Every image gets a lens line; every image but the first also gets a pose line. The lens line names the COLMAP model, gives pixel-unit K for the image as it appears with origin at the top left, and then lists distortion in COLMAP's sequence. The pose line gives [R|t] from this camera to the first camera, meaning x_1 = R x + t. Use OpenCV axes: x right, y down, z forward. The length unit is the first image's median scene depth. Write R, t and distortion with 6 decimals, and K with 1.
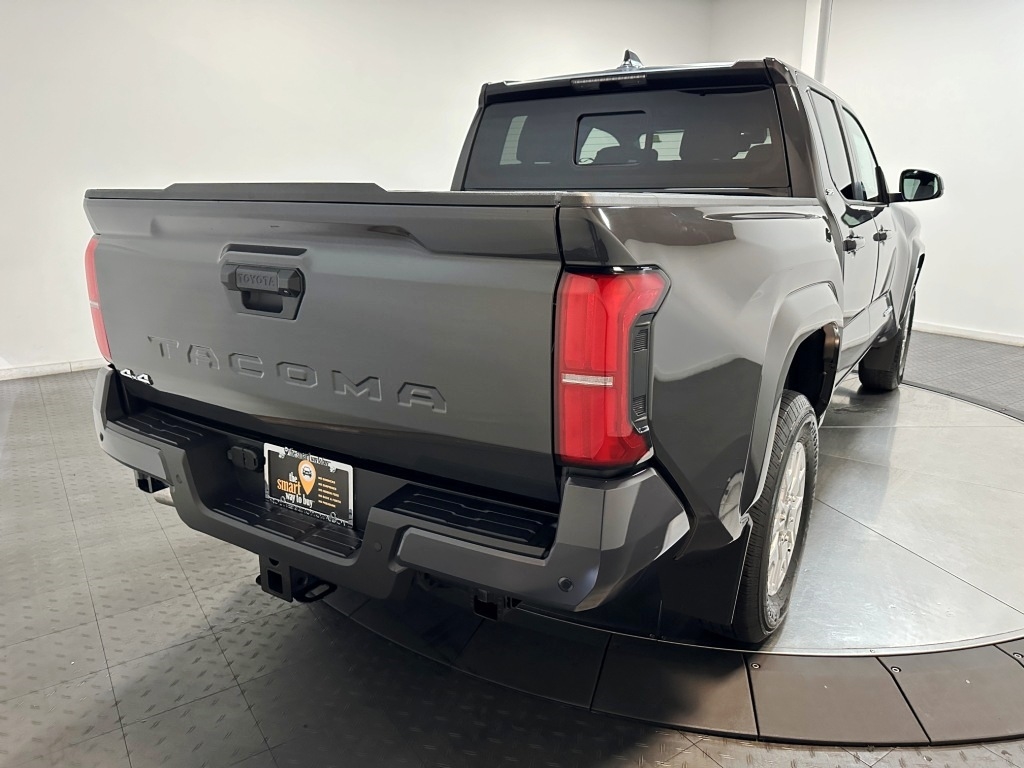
lens RADIAL K [[722.2, 0, 515.6], [0, 722.2, 380.0], [0, 0, 1]] dist [0.015803, -0.025877]
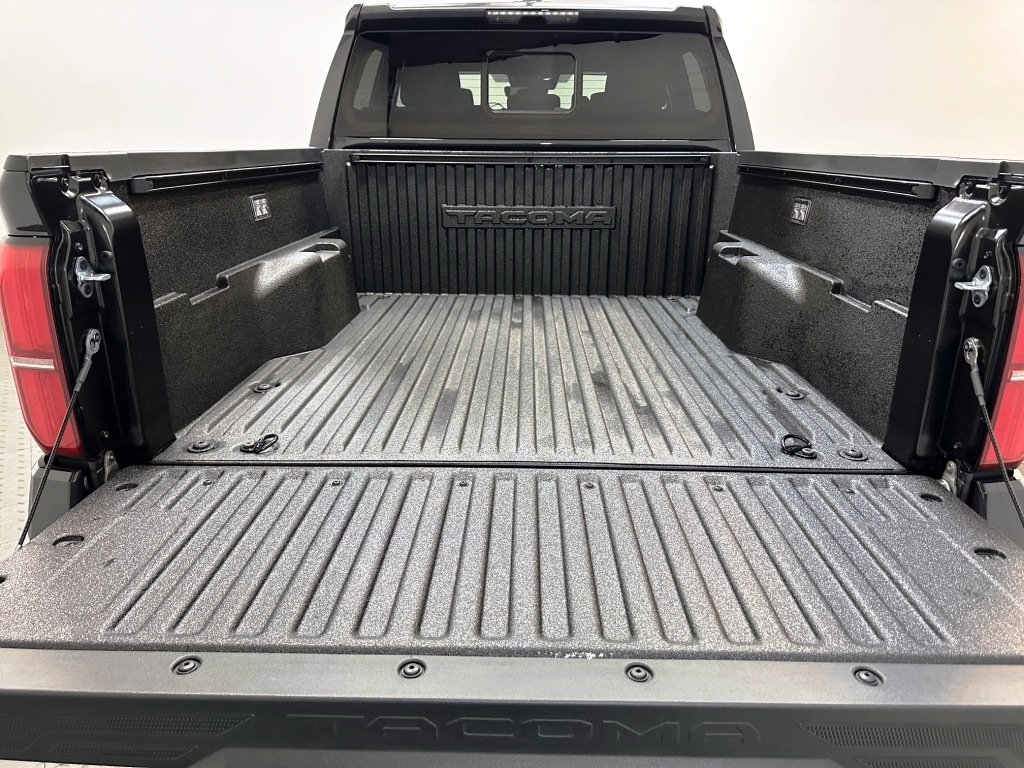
lens RADIAL K [[722.2, 0, 512.8], [0, 722.2, 380.0], [0, 0, 1]] dist [0.015803, -0.025877]
pose [[0.859208, -0.163535, 0.484786, -0.618113], [0.126435, 0.986020, 0.108531, -0.117752], [-0.495758, -0.031957, 0.867873, 0.370638]]
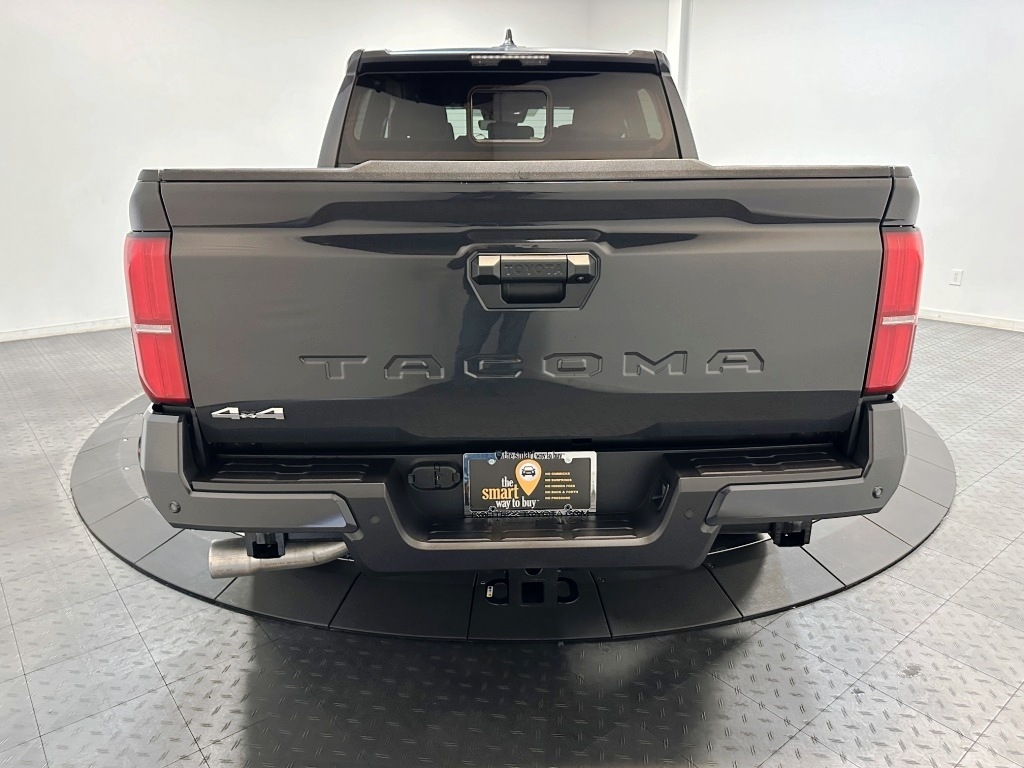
lens RADIAL K [[722.2, 0, 508.2], [0, 722.2, 383.1], [0, 0, 1]] dist [0.015803, -0.025877]
pose [[0.833704, -0.164780, 0.527054, -0.775965], [0.146194, 0.986248, 0.077092, -0.061154], [-0.532509, 0.012781, 0.846328, 0.217782]]
